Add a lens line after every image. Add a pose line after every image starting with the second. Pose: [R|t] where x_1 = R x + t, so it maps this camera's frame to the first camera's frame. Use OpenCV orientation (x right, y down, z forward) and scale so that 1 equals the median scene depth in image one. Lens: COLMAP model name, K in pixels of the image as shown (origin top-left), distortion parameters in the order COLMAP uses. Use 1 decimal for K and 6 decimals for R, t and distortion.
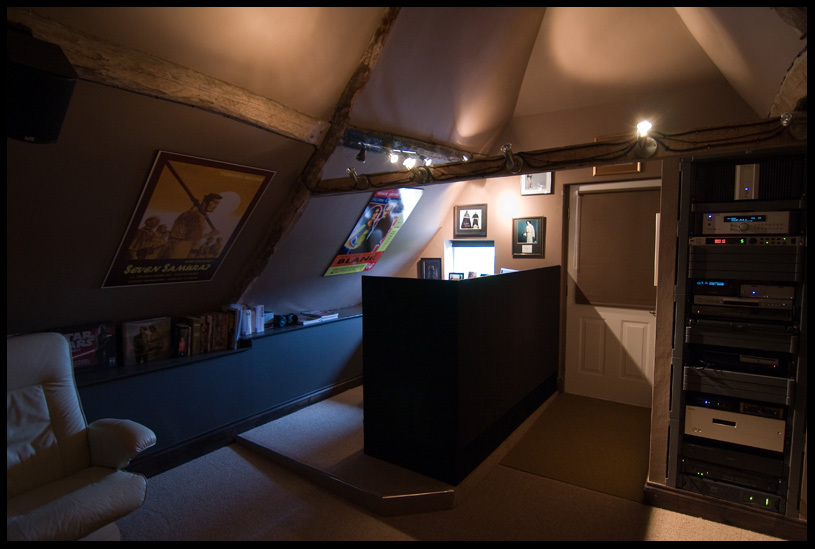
lens RADIAL K [[436.9, 0, 407.5], [0, 436.9, 274.5], [0, 0, 1]] dist [-0.003564, -0.022642]
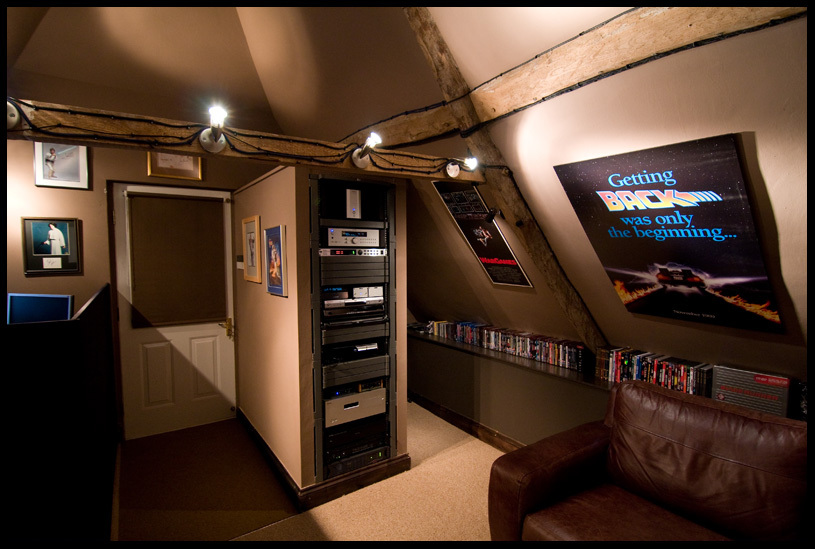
lens RADIAL K [[406.1, 0, 405.9], [0, 406.1, 278.7], [0, 0, 1]] dist [-0.005760, -0.016269]
pose [[0.364682, -0.053462, 0.929596, -0.133117], [0.067150, 0.997261, 0.031010, -0.016283], [-0.928708, 0.051113, 0.367273, 0.252199]]
